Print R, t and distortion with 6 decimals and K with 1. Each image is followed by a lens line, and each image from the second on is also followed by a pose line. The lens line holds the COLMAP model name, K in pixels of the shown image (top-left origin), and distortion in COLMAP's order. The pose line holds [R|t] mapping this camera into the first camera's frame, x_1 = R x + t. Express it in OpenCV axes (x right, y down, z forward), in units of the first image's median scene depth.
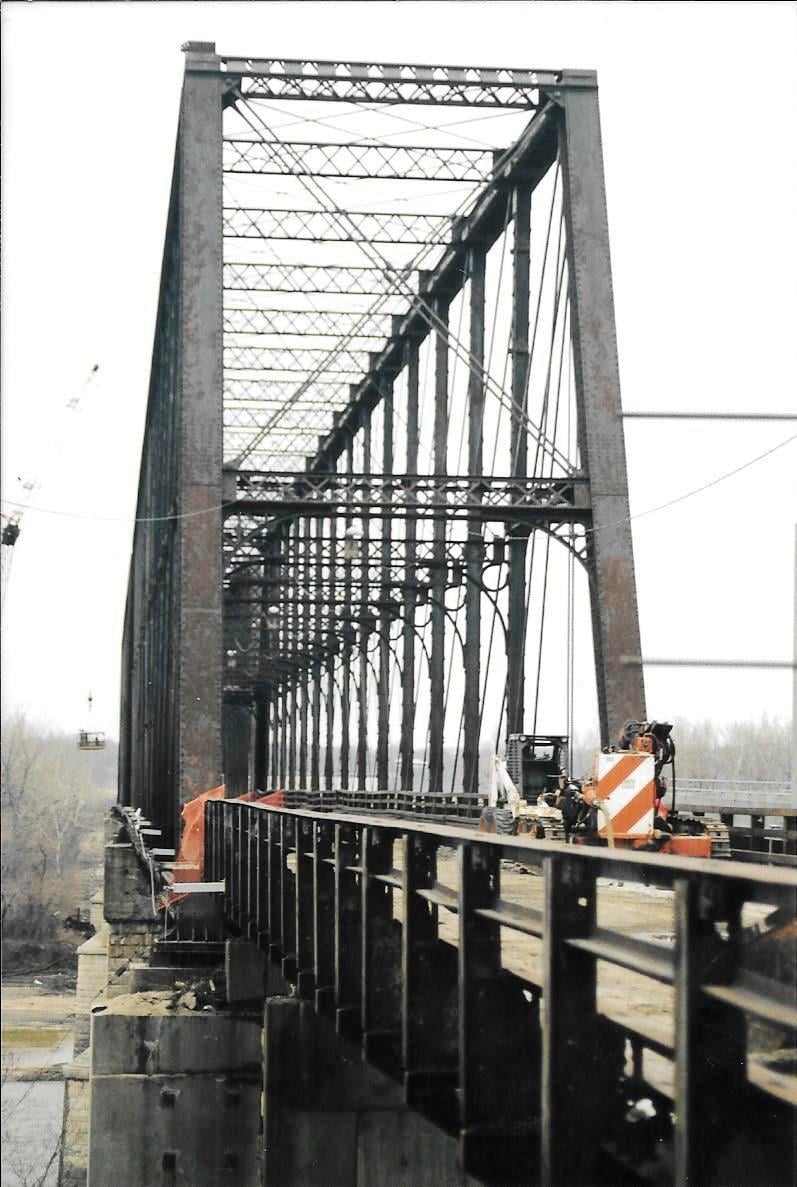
lens RADIAL K [[3027.3, 0, 395.9], [0, 3027.3, 664.4], [0, 0, 1]] dist [0.253034, 0.183315]
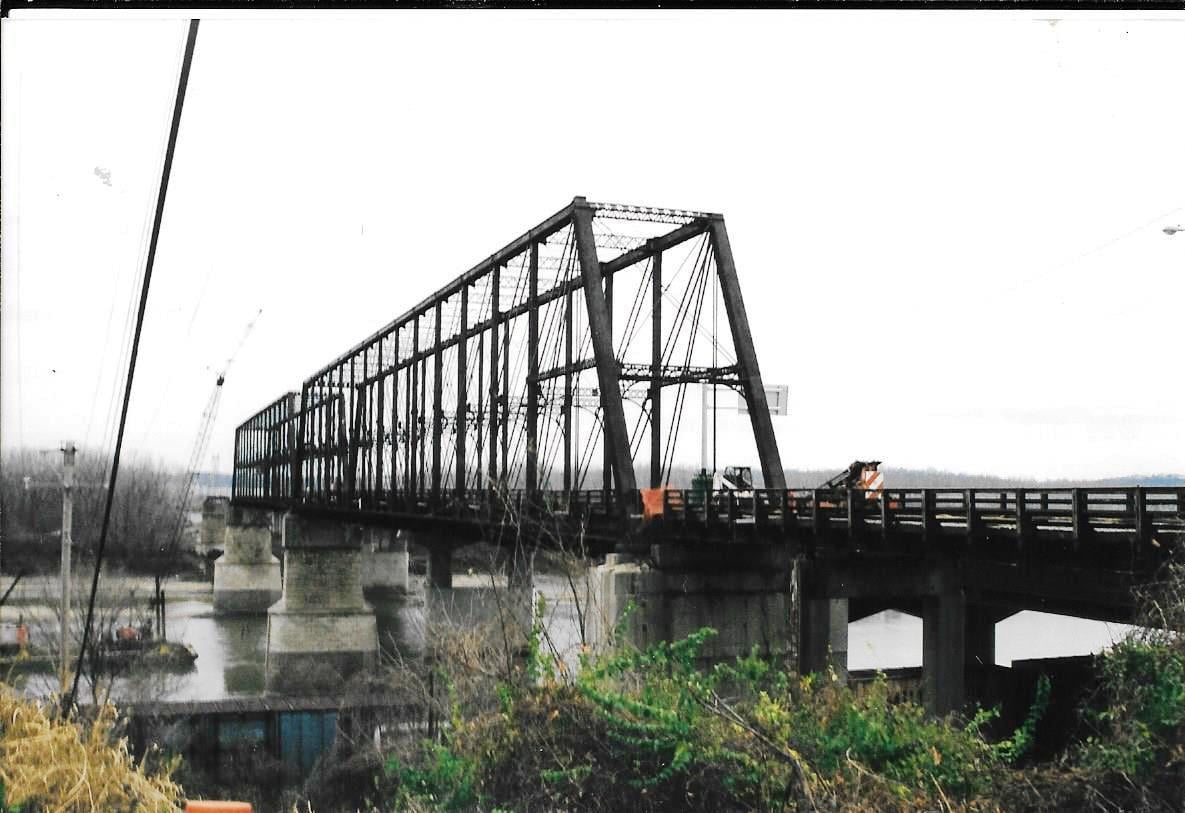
lens RADIAL K [[1299.1, 0, 589.9], [0, 1299.1, 464.8], [0, 0, 1]] dist [-0.134805, 0.000977]
pose [[0.971468, -0.000471, 0.237170, -0.309726], [-0.004197, 0.999807, 0.019177, 0.001411], [-0.237133, -0.019626, 0.971279, -0.056720]]
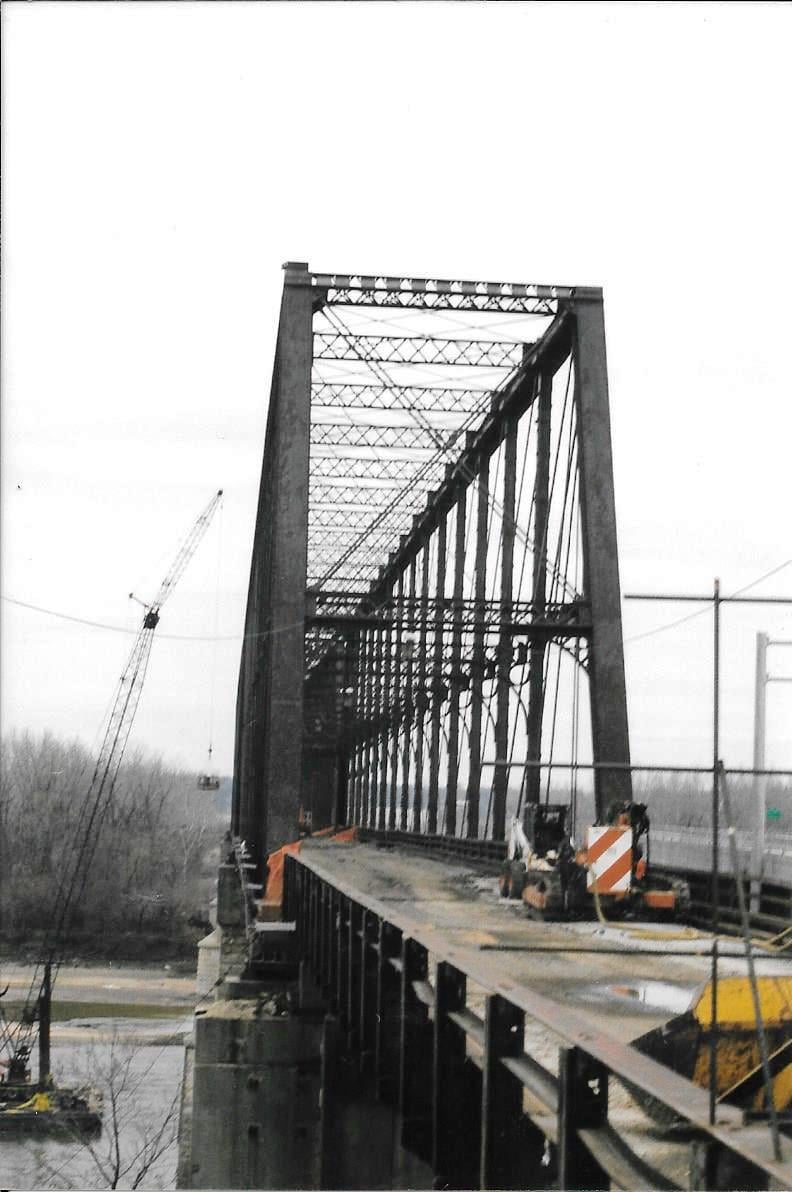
lens RADIAL K [[2377.9, 0, 396.1], [0, 2377.9, 689.3], [0, 0, 1]] dist [0.107317, 0.109778]
pose [[0.999556, 0.017282, -0.024287, 0.005911], [-0.017596, 0.999763, -0.012810, -0.009878], [0.024060, 0.013232, 0.999623, -0.007432]]
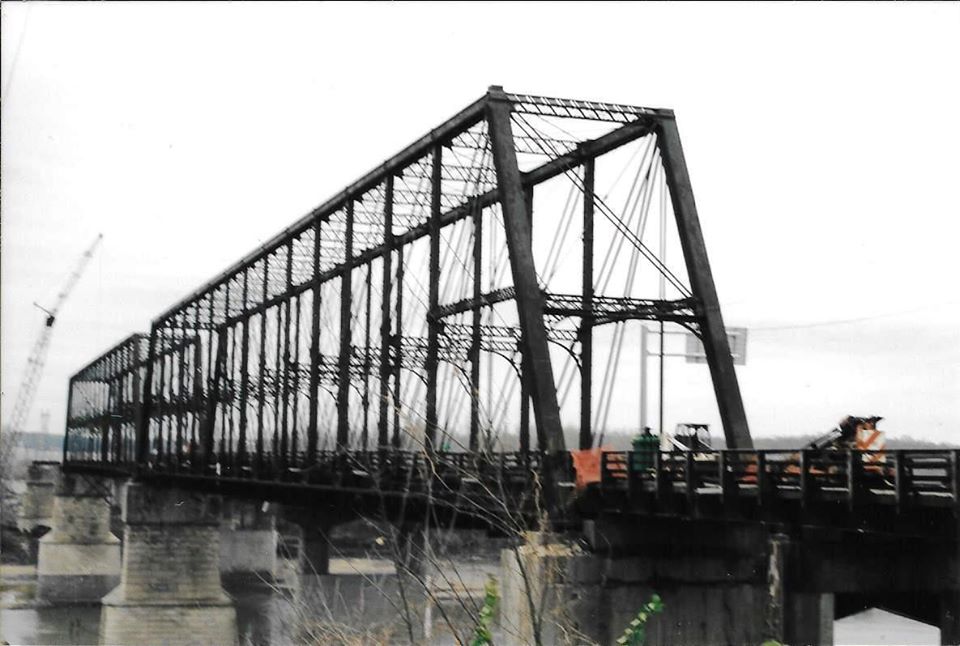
lens RADIAL K [[1546.0, 0, 481.9], [0, 1546.0, 374.7], [0, 0, 1]] dist [-0.023181, -0.069790]
pose [[0.973322, 0.016734, 0.228833, -0.304733], [-0.013551, 0.999788, -0.015476, 0.007525], [-0.229044, 0.011962, 0.973343, -0.006250]]
